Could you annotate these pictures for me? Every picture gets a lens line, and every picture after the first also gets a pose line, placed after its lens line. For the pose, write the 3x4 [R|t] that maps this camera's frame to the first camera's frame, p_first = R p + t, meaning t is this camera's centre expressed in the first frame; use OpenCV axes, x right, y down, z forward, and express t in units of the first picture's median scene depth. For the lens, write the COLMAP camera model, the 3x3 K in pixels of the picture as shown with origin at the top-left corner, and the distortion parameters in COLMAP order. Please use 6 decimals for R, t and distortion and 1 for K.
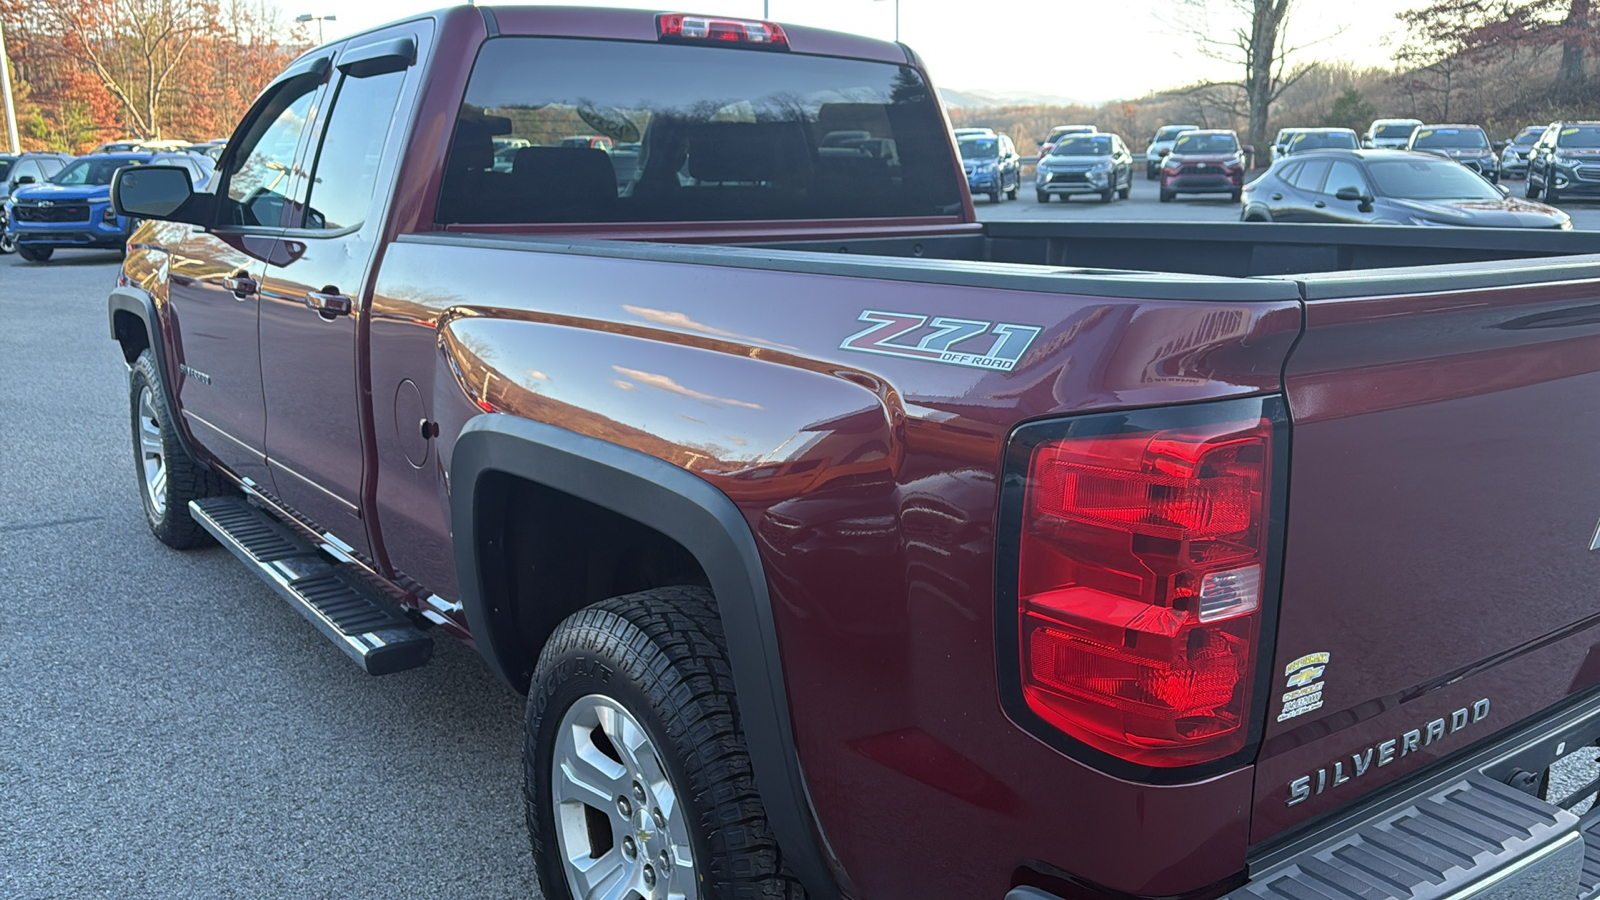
lens RADIAL K [[1285.9, 0, 805.8], [0, 1285.9, 452.4], [0, 0, 1]] dist [0.117470, -0.241887]
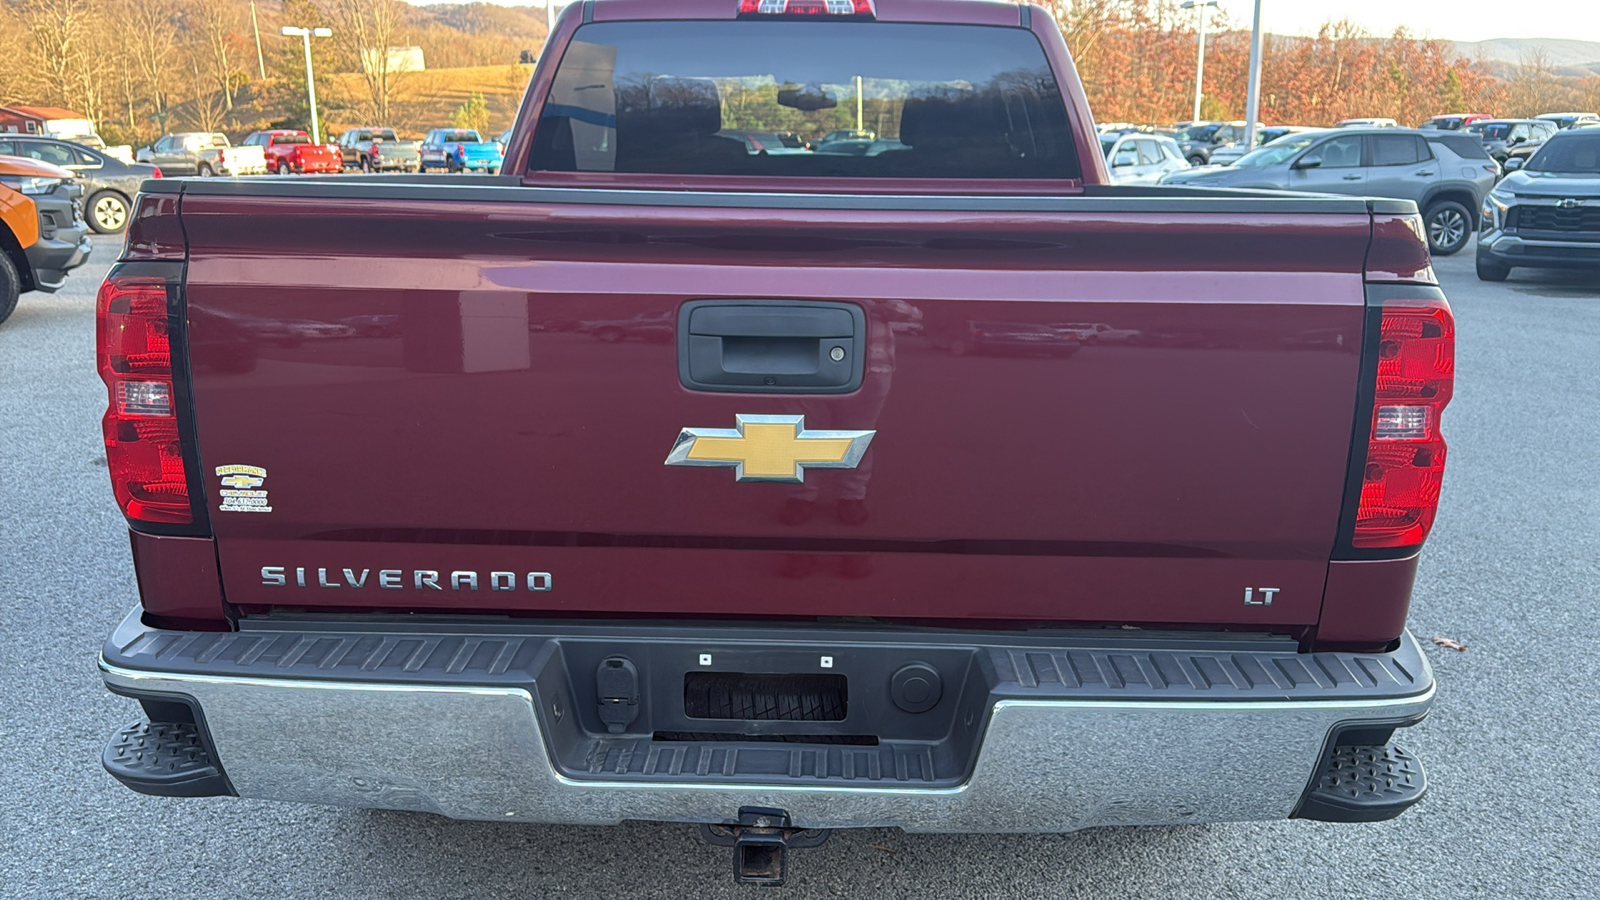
lens RADIAL K [[1285.9, 0, 805.8], [0, 1285.9, 452.4], [0, 0, 1]] dist [0.117470, -0.241887]
pose [[0.788793, 0.142548, -0.597901, 0.577359], [-0.135980, 0.989104, 0.056422, -0.004431], [0.599429, 0.036797, 0.799582, 0.096580]]
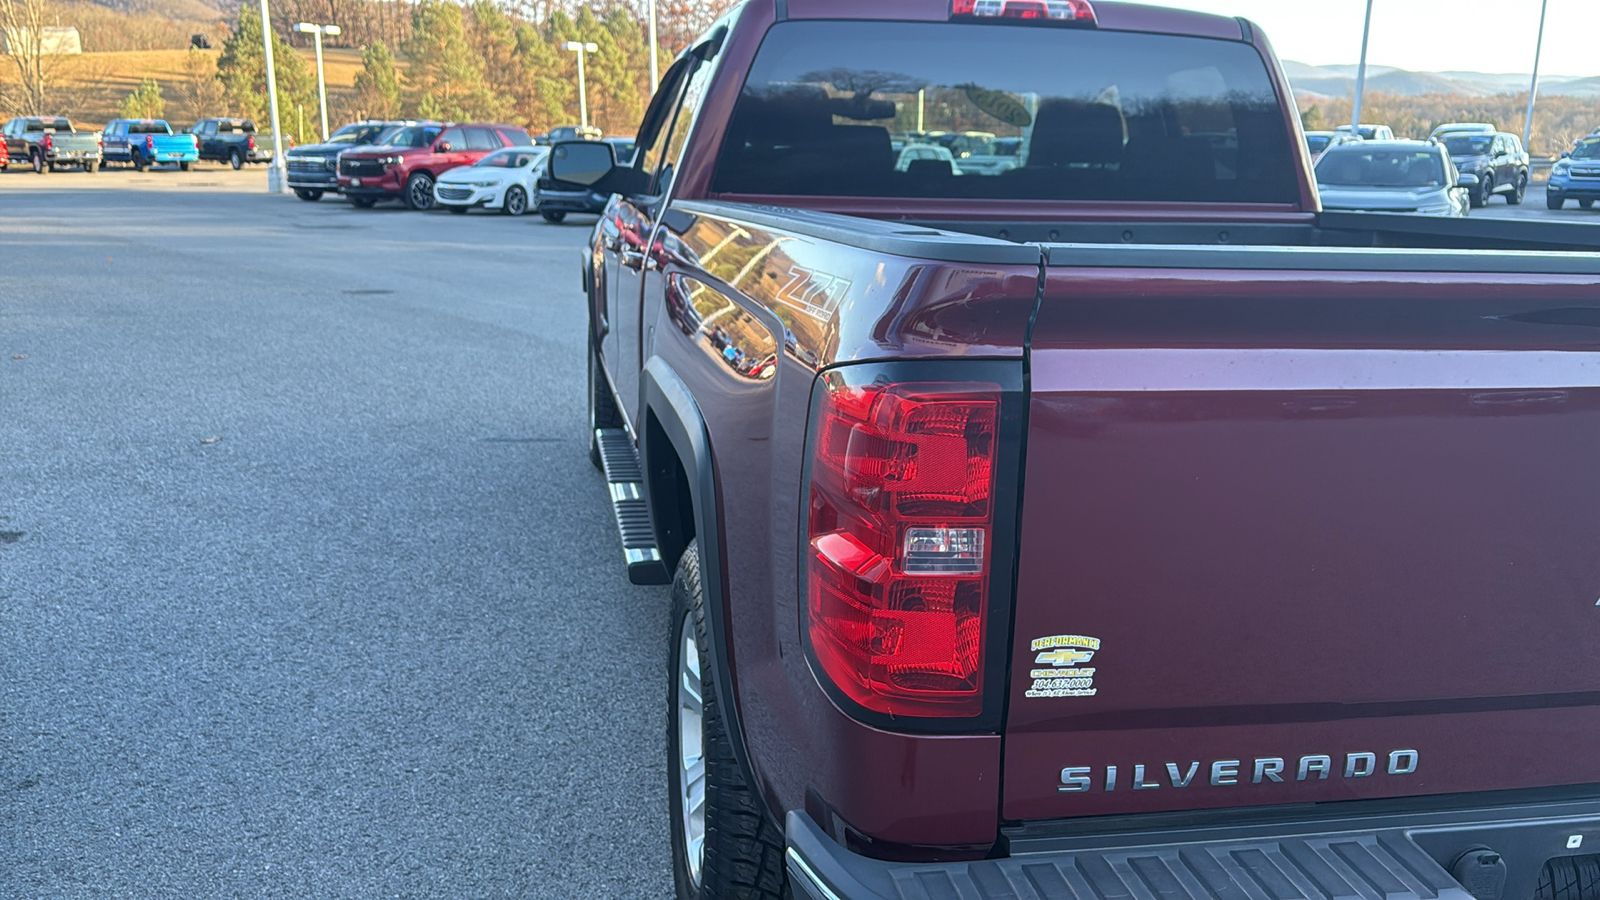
lens RADIAL K [[1301.8, 0, 804.1], [0, 1301.8, 454.5], [0, 0, 1]] dist [0.047714, -0.103298]
pose [[0.902050, 0.116851, -0.415513, 0.209810], [-0.115569, 0.992895, 0.028329, 0.005778], [0.415871, 0.022466, 0.909146, 0.010638]]
